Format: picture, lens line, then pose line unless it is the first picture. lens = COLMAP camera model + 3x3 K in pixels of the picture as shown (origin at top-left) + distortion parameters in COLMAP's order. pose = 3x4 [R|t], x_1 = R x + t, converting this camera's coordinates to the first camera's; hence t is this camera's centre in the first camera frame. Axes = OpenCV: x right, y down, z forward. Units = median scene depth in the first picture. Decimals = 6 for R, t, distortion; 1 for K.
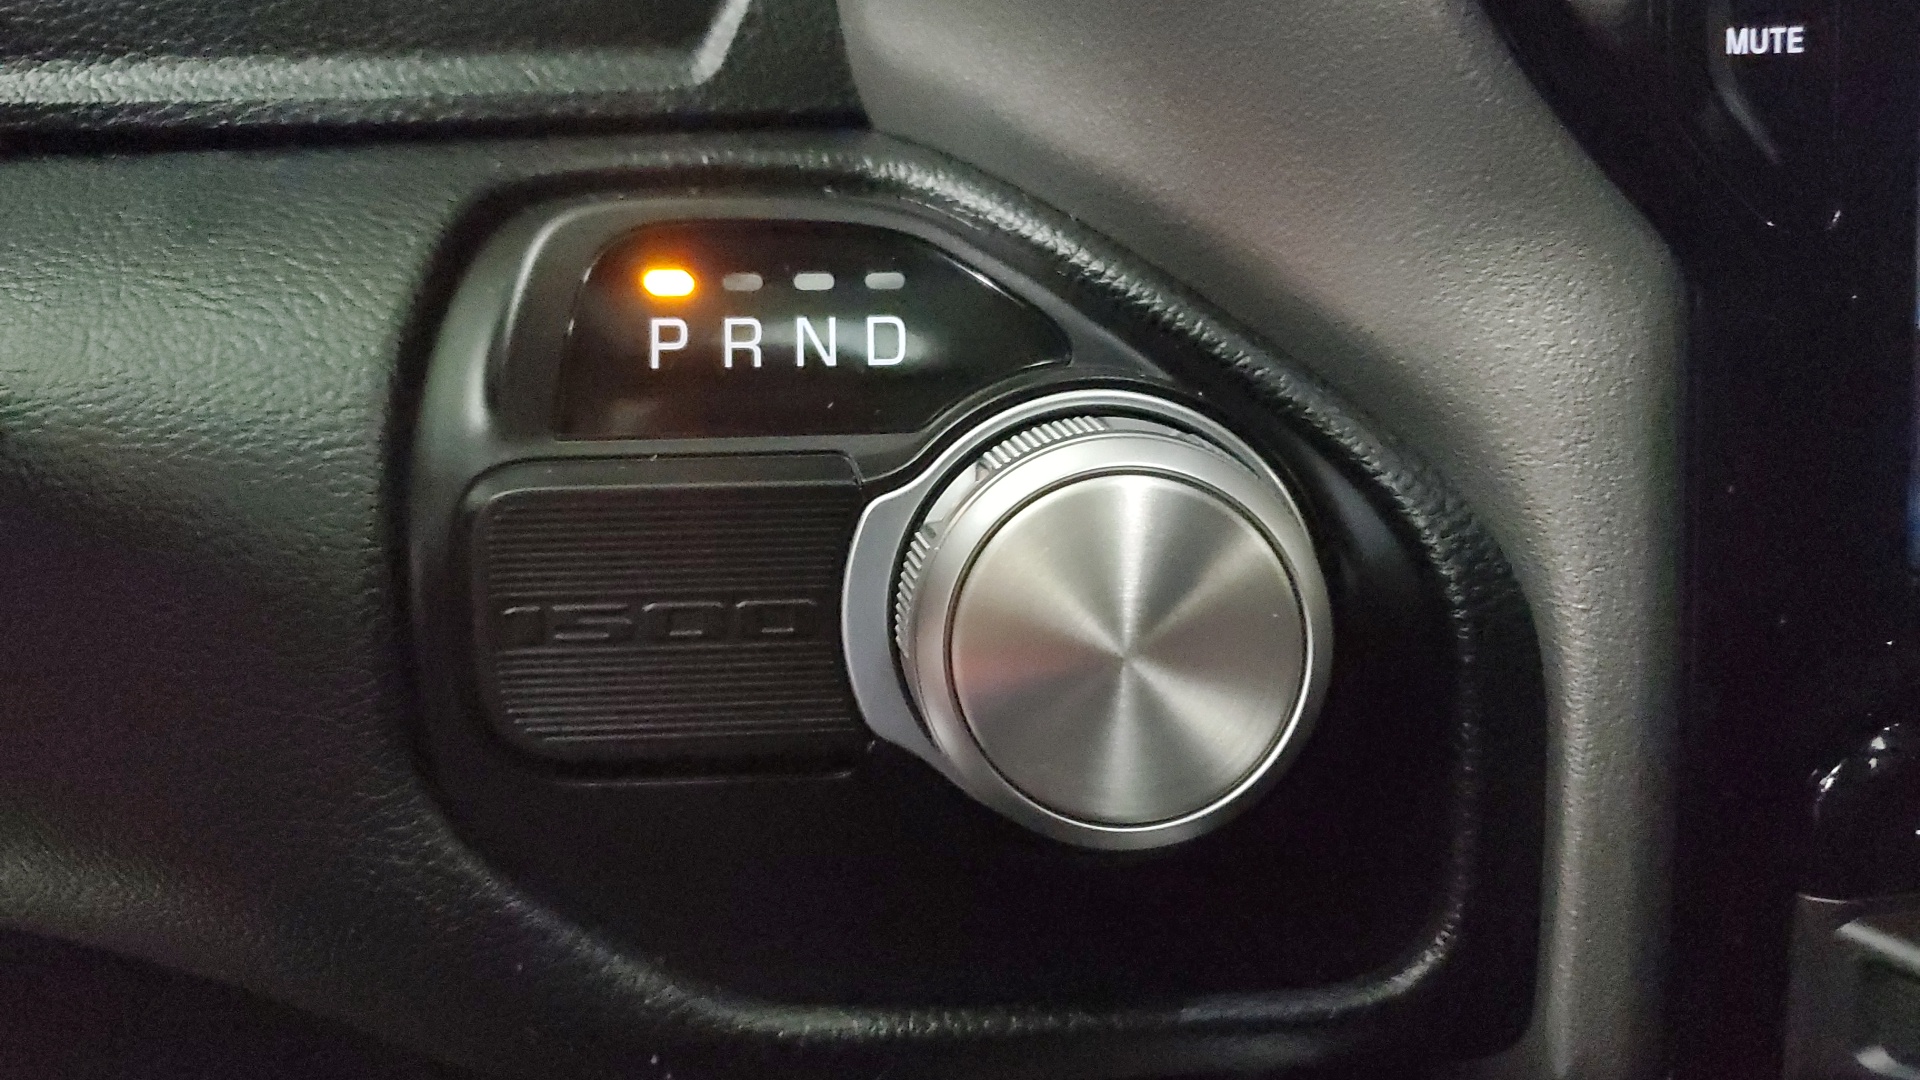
lens RADIAL K [[1444.0, 0, 962.2], [0, 1444.0, 577.3], [0, 0, 1]] dist [0.124266, -0.343051]
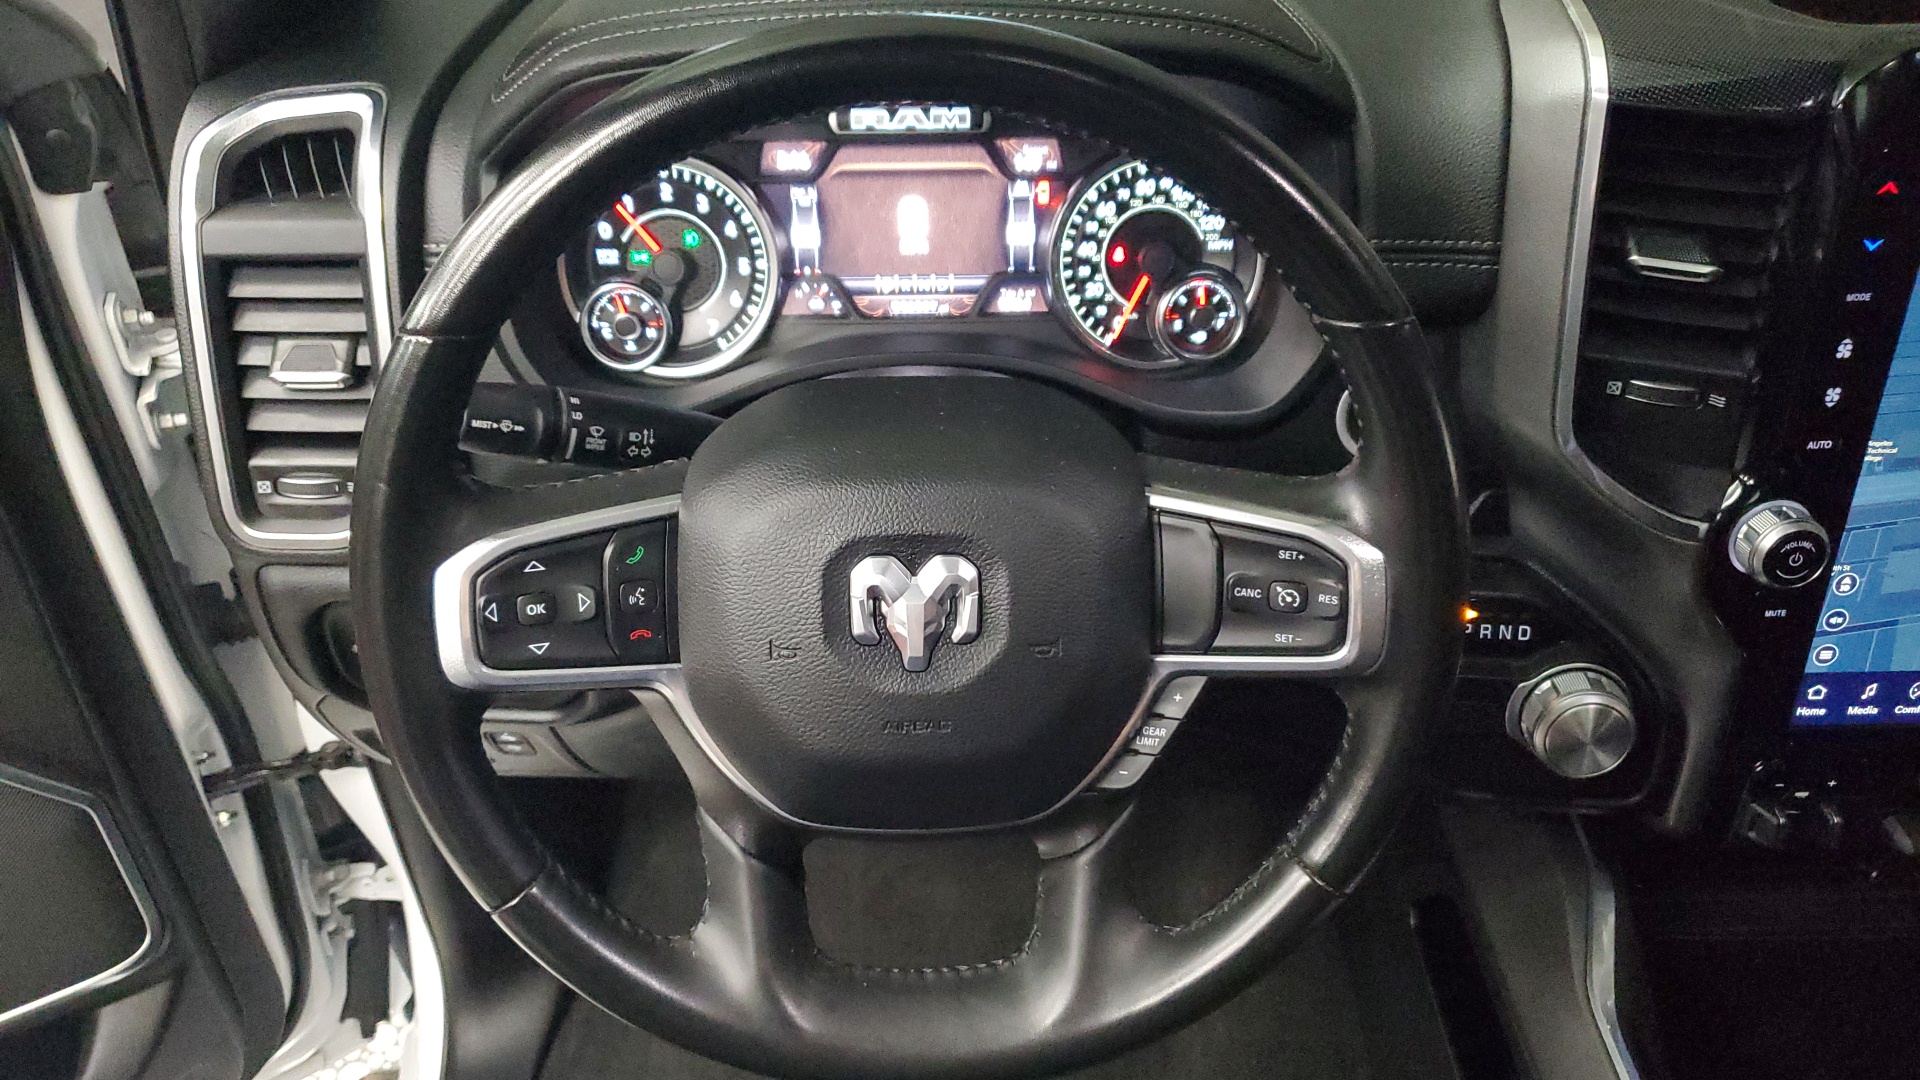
lens RADIAL K [[1485.8, 0, 969.5], [0, 1485.8, 581.0], [0, 0, 1]] dist [0.080881, -0.127723]
pose [[0.992355, 0.088163, -0.086367, -1.205743], [-0.054020, 0.939480, 0.338319, -1.596100], [0.110967, -0.331067, 0.937060, -2.891136]]
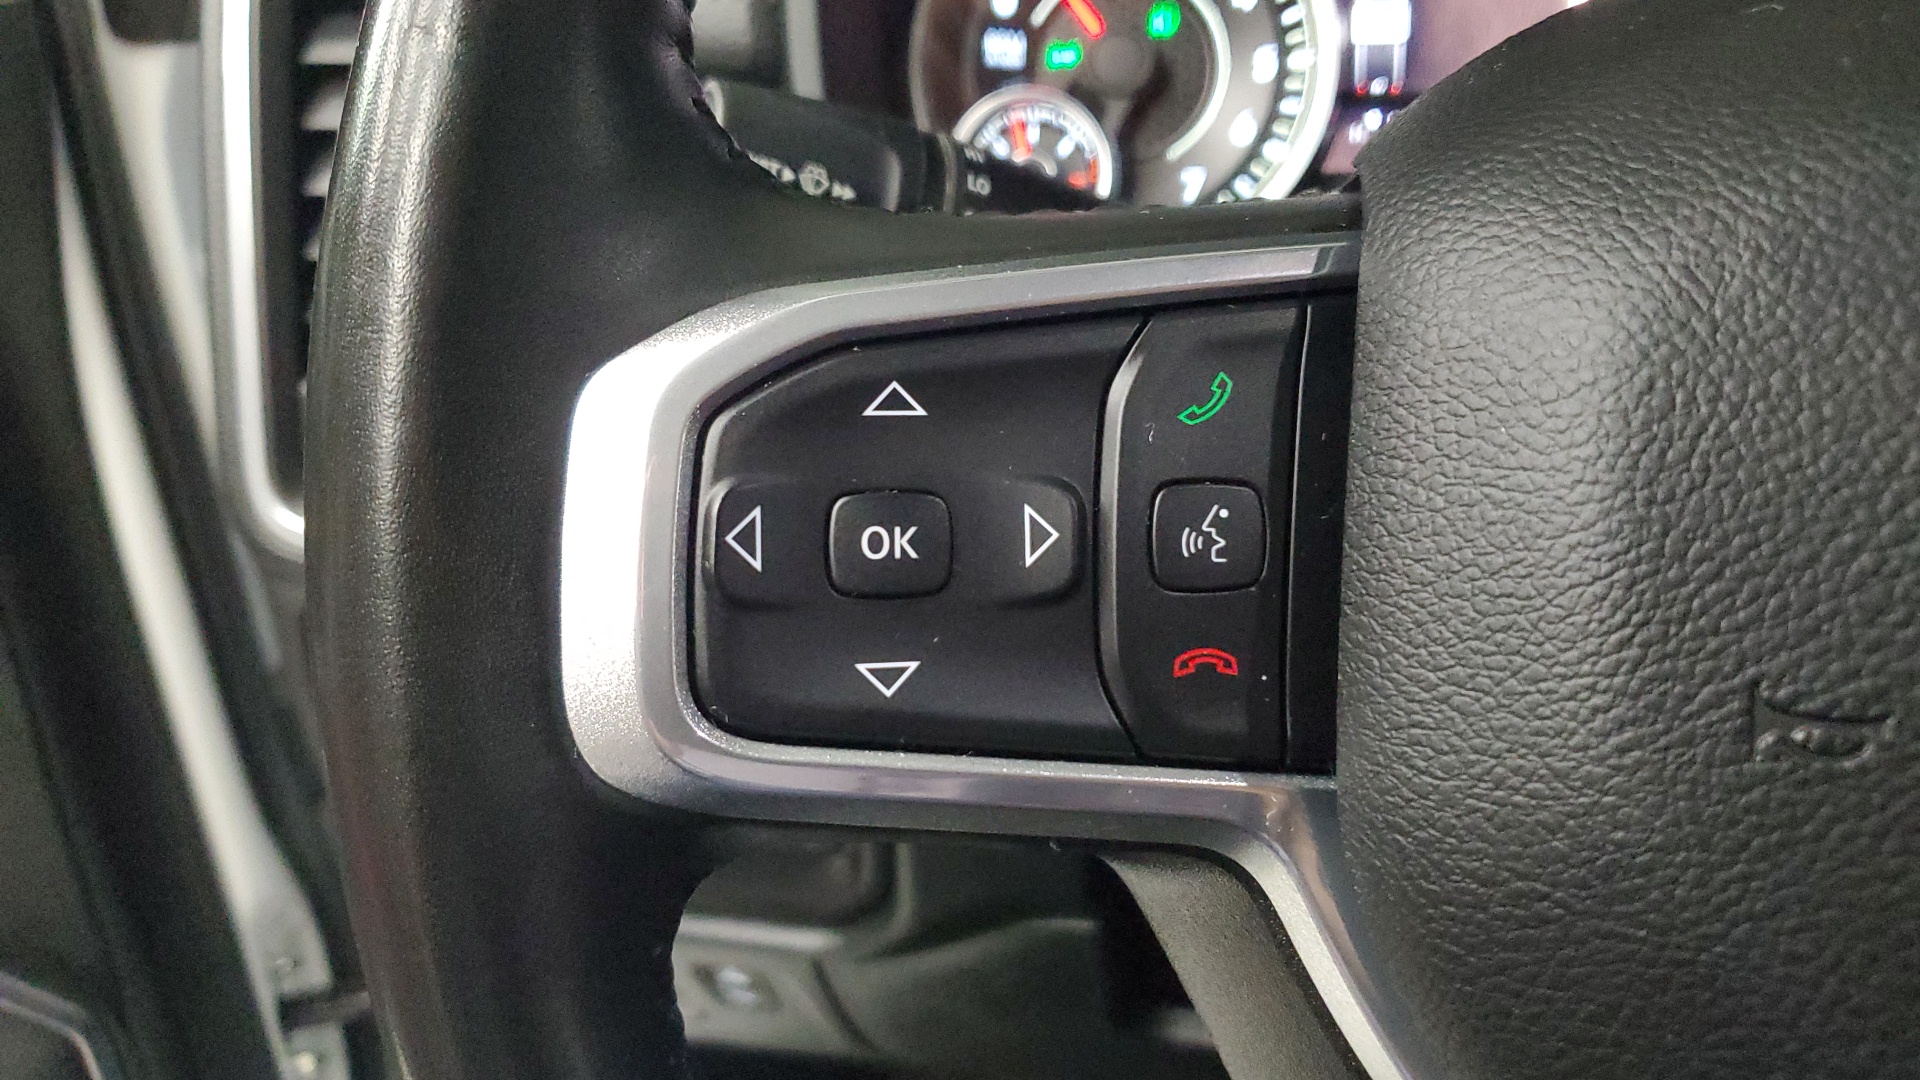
lens RADIAL K [[1545.0, 0, 1007.5], [0, 1545.0, 543.2], [0, 0, 1]] dist [-0.000626, -0.001240]
pose [[0.966448, 0.111167, -0.231562, -2.048876], [-0.073032, 0.983213, 0.167208, -0.629903], [0.246262, -0.144687, 0.958343, -1.046112]]
